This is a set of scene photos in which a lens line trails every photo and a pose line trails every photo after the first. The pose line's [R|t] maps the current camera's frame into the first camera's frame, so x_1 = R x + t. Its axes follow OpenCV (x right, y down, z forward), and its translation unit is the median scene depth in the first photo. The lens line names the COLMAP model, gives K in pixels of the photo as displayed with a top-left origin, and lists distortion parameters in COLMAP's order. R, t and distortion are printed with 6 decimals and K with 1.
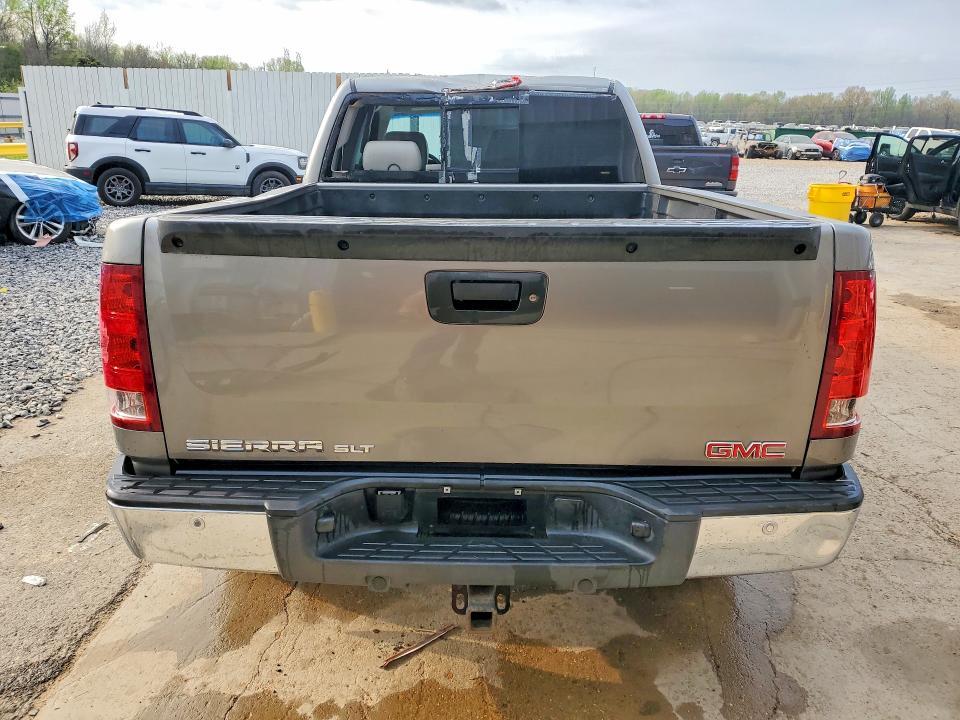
lens RADIAL K [[743.9, 0, 475.8], [0, 743.9, 345.5], [0, 0, 1]] dist [0.013106, 0.001256]
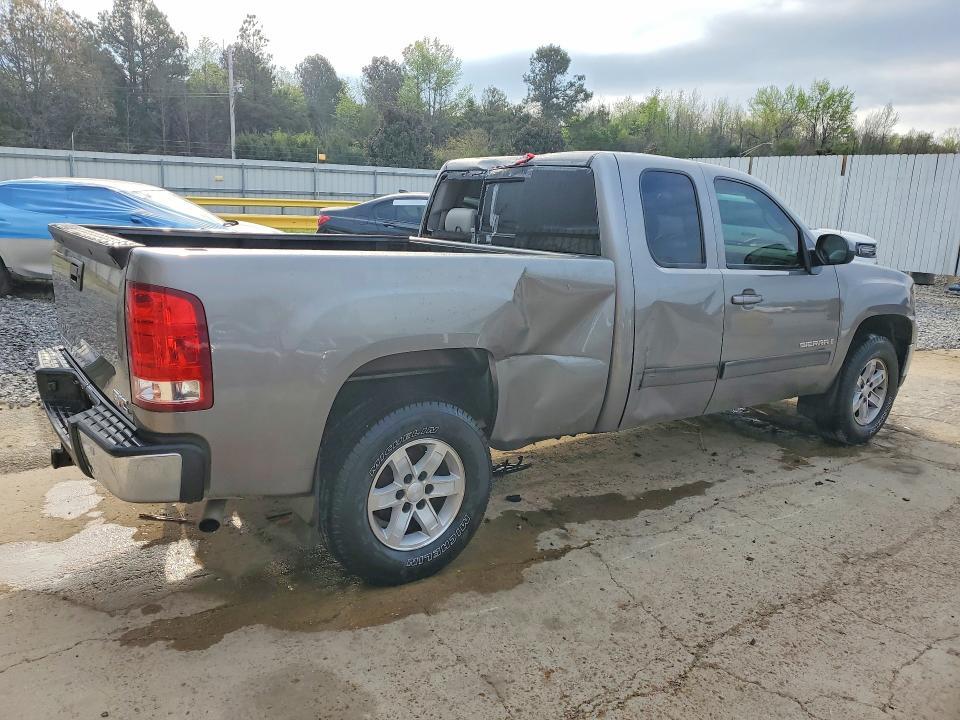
lens RADIAL K [[743.9, 0, 475.8], [0, 743.9, 345.5], [0, 0, 1]] dist [0.013106, 0.001256]
pose [[0.577988, 0.164692, -0.799254, 0.919851], [-0.251598, 0.967675, 0.017451, -0.078209], [0.776292, 0.191004, 0.600740, 0.305983]]
